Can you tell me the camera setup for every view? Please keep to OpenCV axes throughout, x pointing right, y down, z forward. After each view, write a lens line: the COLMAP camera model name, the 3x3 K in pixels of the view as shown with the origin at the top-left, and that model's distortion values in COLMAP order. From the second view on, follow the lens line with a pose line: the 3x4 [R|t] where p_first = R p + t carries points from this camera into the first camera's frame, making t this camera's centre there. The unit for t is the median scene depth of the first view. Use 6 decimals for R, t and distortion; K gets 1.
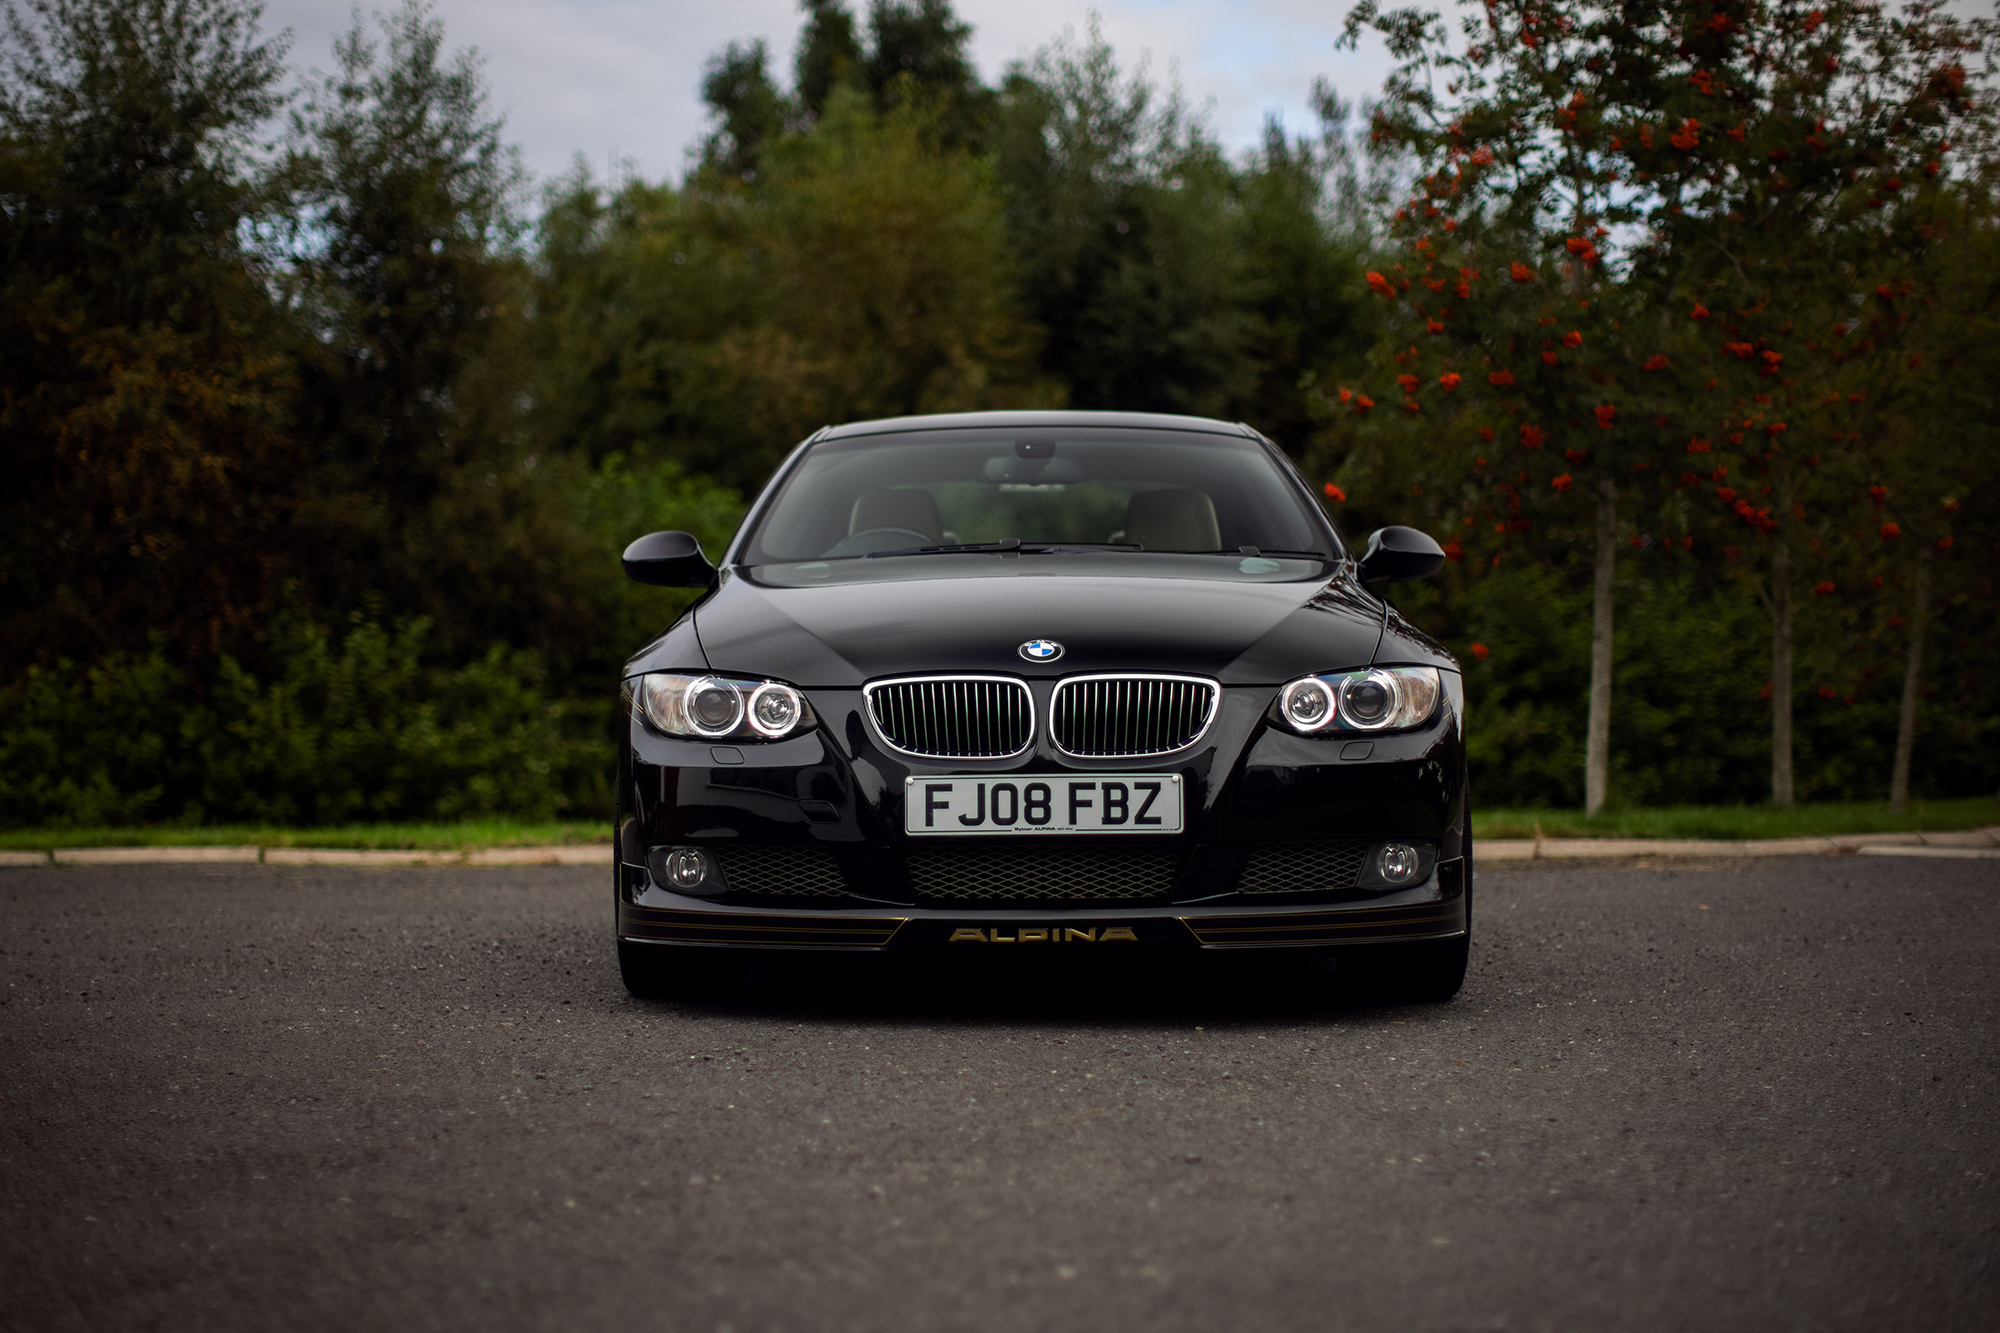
lens RADIAL K [[3192.3, 0, 953.7], [0, 3192.3, 673.5], [0, 0, 1]] dist [-0.190660, 0.540650]
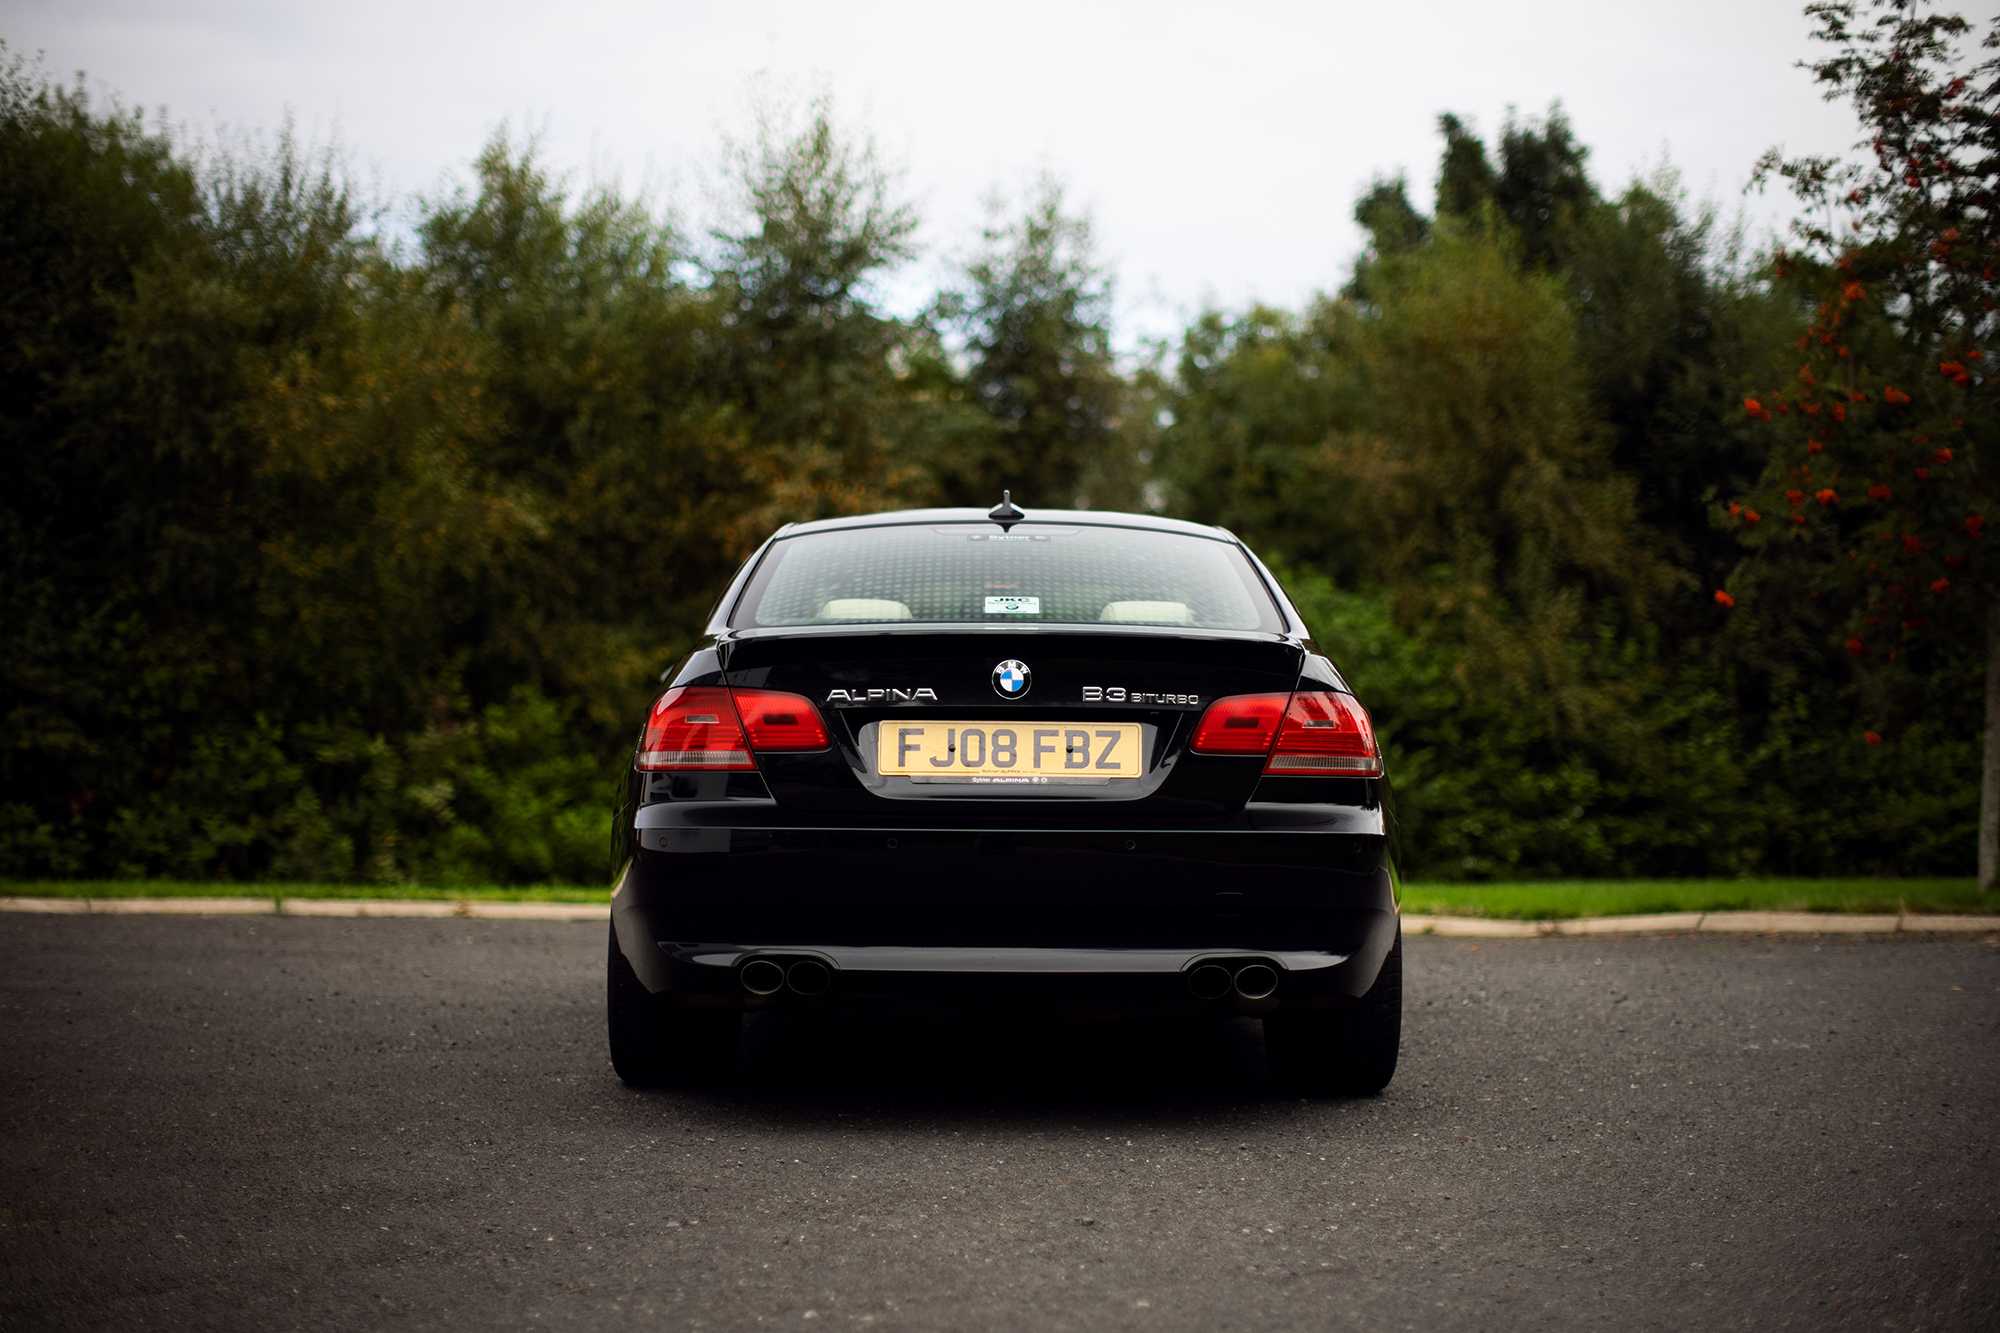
lens RADIAL K [[2887.8, 0, 1000.0], [0, 2887.8, 666.5], [0, 0, 1]] dist [-0.181406, 0.382914]
pose [[0.974044, -0.003428, -0.226334, 0.053766], [-0.001094, 0.999802, -0.019849, -0.007044], [0.226358, 0.019581, 0.973847, -0.015371]]
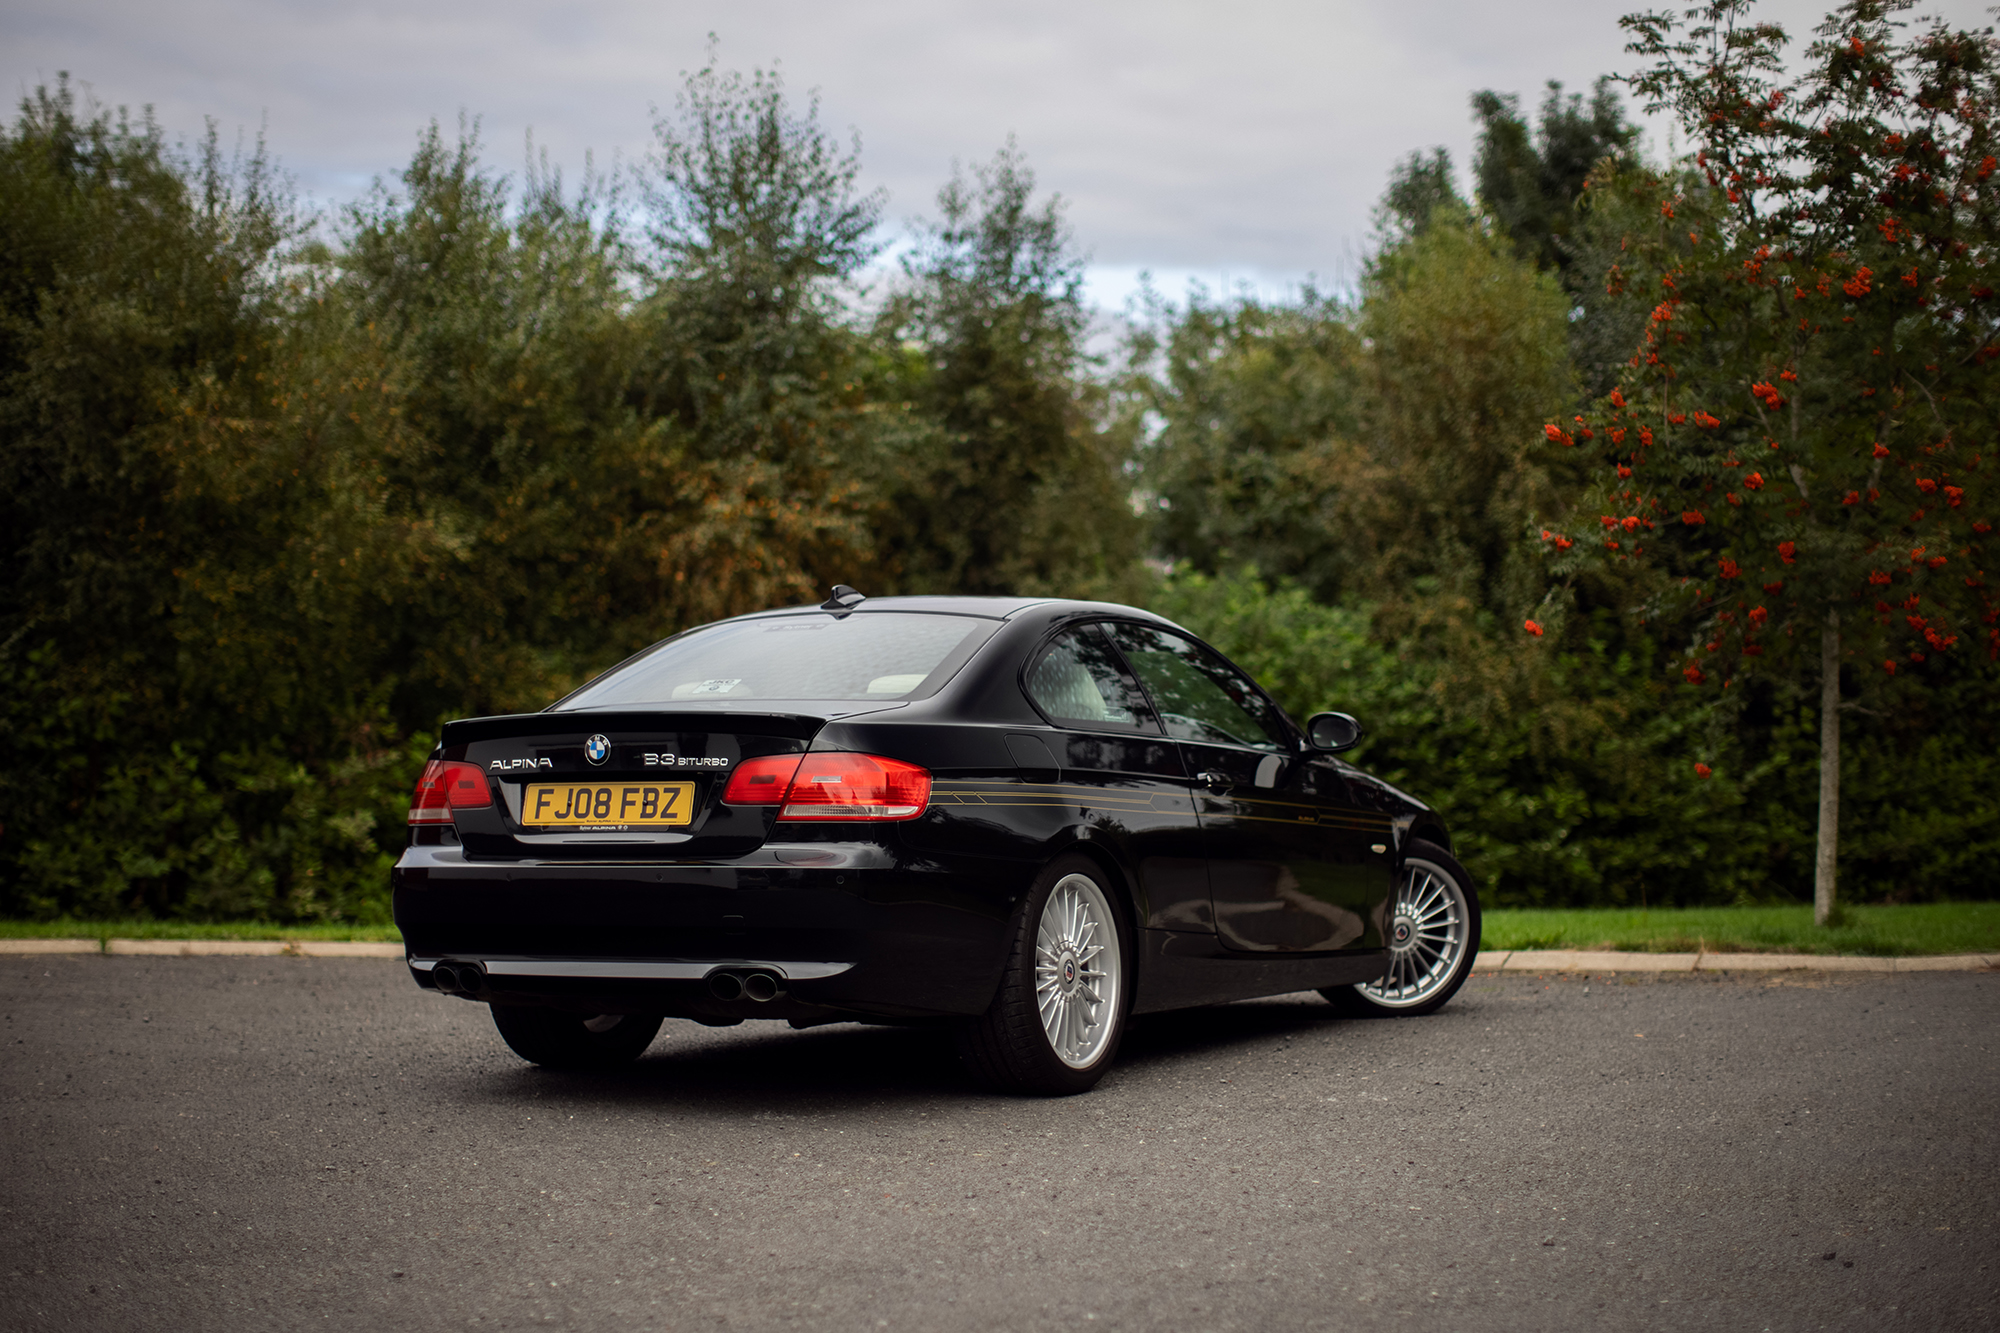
lens RADIAL K [[3058.9, 0, 1000.0], [0, 3058.9, 666.5], [0, 0, 1]] dist [-0.165857, 0.270581]
pose [[0.964585, -0.011336, -0.263527, 0.117567], [0.006003, 0.999761, -0.021035, -0.012475], [0.263702, 0.018708, 0.964423, -0.025310]]
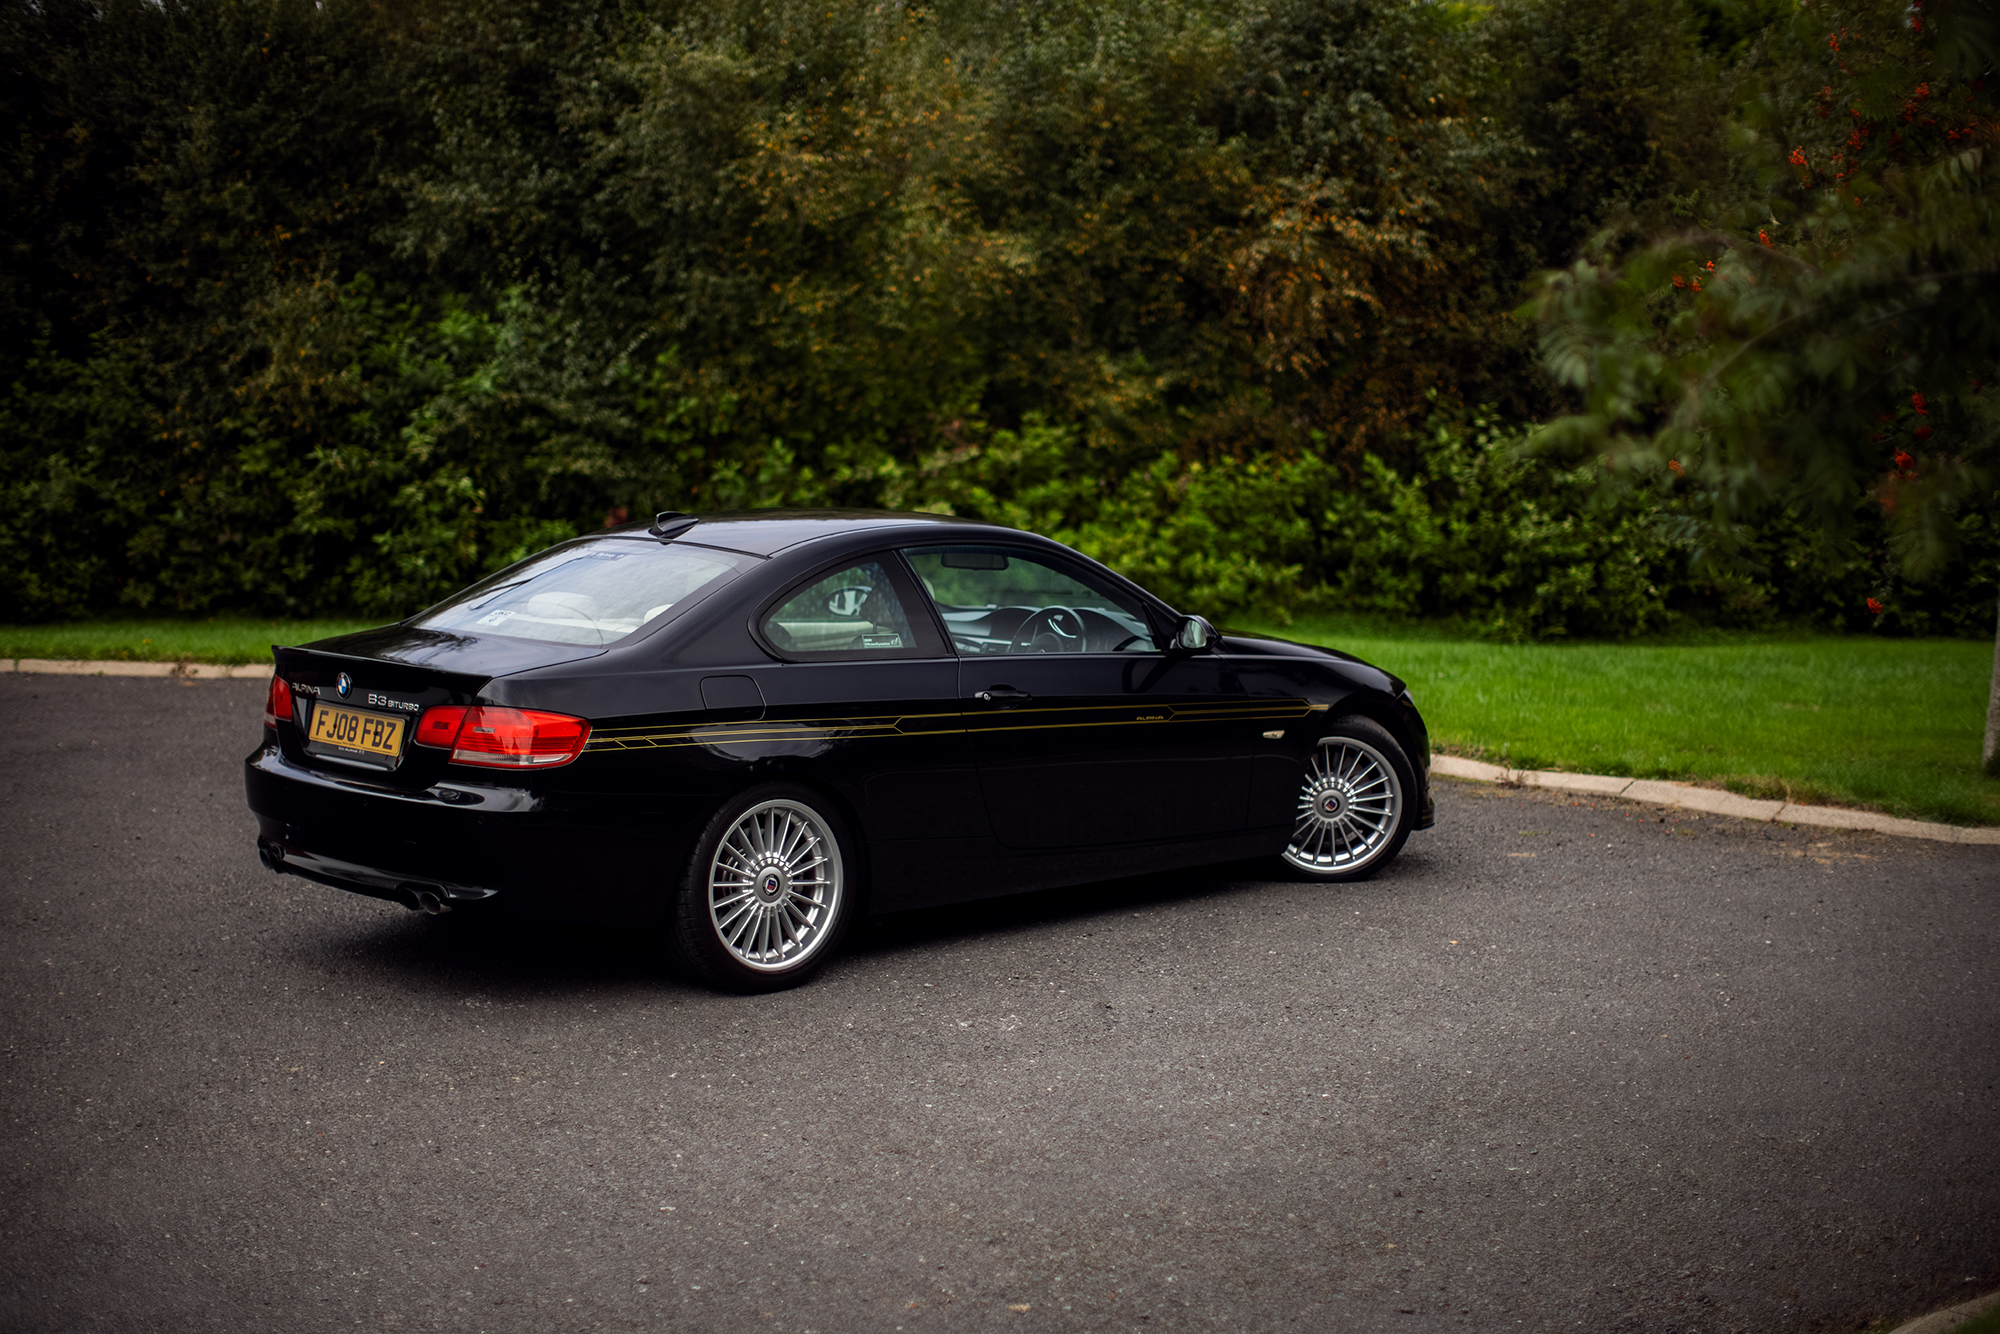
lens RADIAL K [[2887.8, 0, 1000.0], [0, 2887.8, 667.0], [0, 0, 1]] dist [-0.181406, 0.382914]
pose [[0.825156, 0.076549, -0.559694, 0.262410], [-0.007318, 0.992142, 0.124906, -0.059172], [0.564858, -0.098972, 0.819232, 0.027976]]
